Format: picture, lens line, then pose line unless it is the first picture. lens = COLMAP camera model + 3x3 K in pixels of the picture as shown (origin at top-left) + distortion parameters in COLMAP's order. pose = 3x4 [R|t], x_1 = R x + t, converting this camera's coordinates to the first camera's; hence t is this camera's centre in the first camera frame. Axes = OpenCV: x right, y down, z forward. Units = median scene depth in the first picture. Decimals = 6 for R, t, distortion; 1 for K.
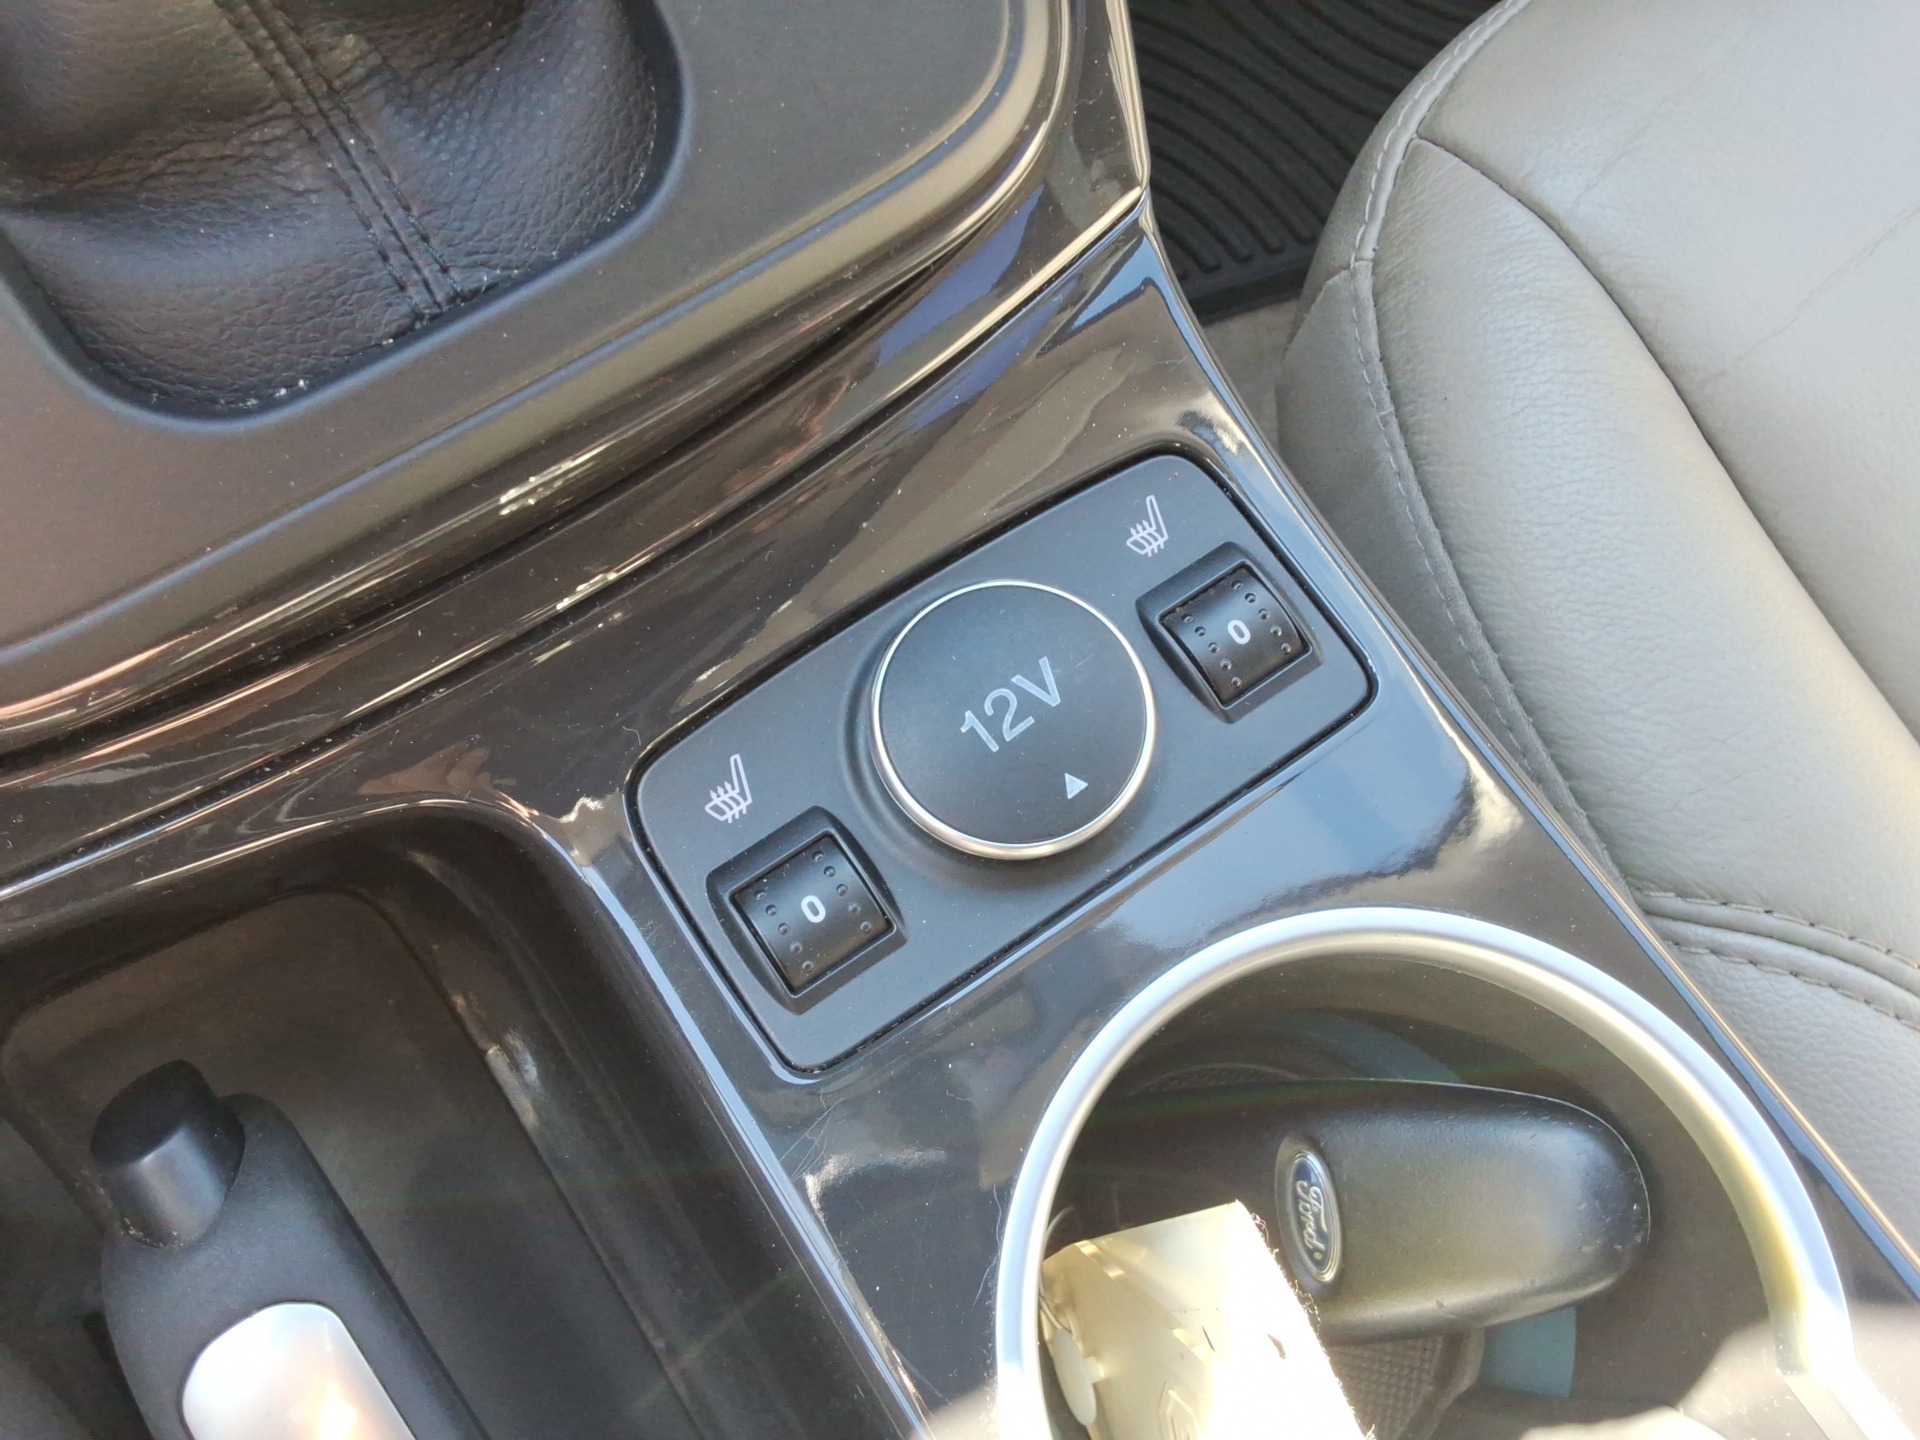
lens RADIAL K [[1558.7, 0, 960.0], [0, 1558.7, 720.0], [0, 0, 1]] dist [0.133759, -0.239804]
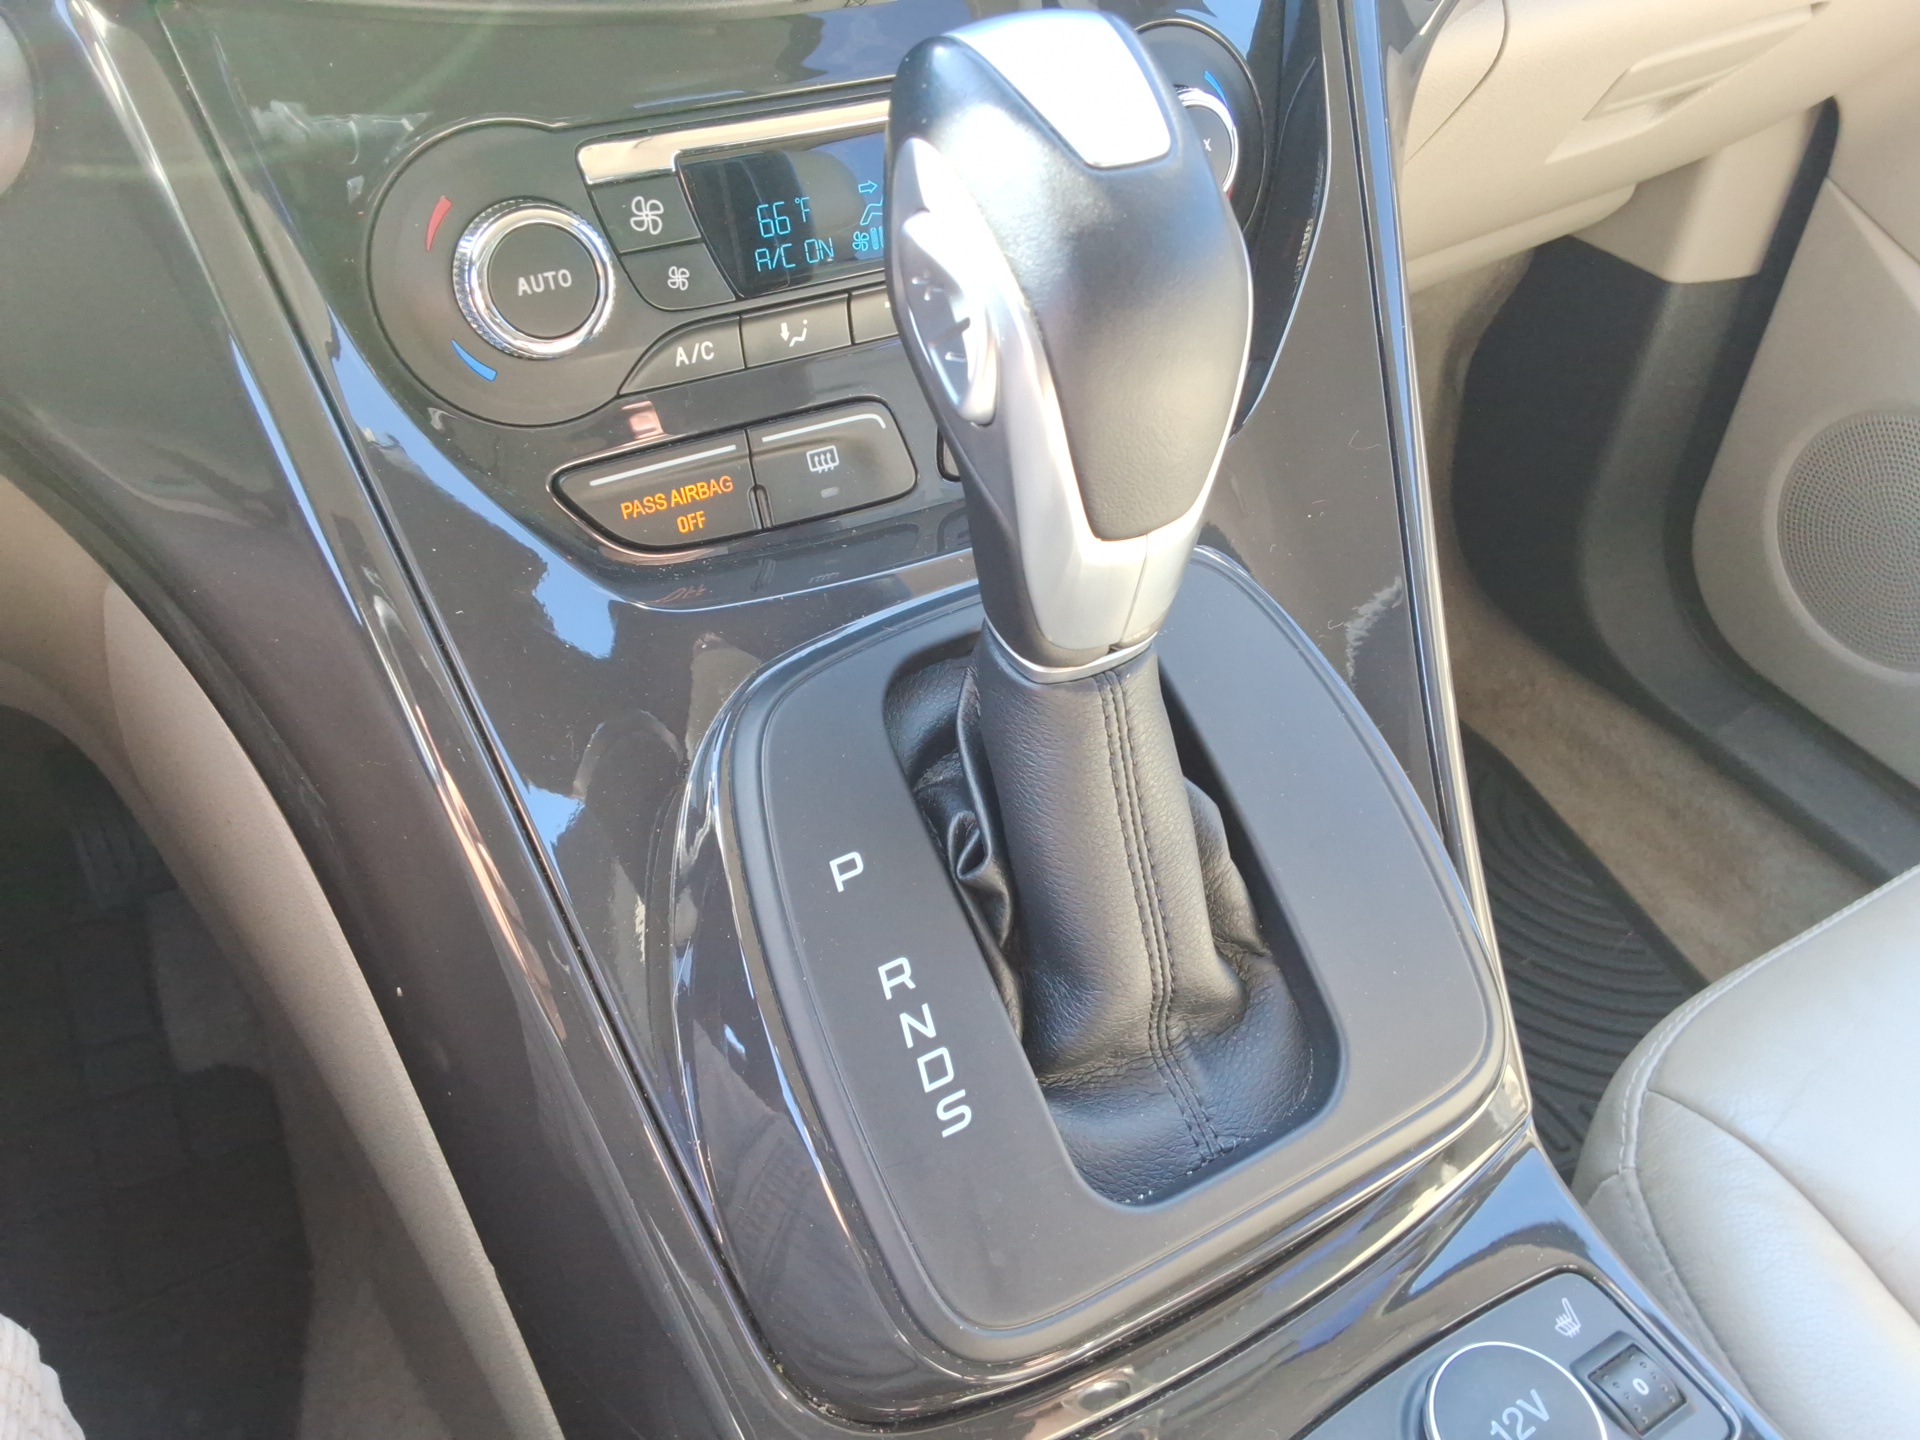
lens RADIAL K [[1558.7, 0, 960.0], [0, 1558.7, 720.0], [0, 0, 1]] dist [0.133759, -0.239804]
pose [[0.998481, 0.023194, -0.049978, -0.430503], [-0.046549, 0.840401, -0.539962, 0.266477], [0.029478, 0.541468, 0.840204, -0.701849]]
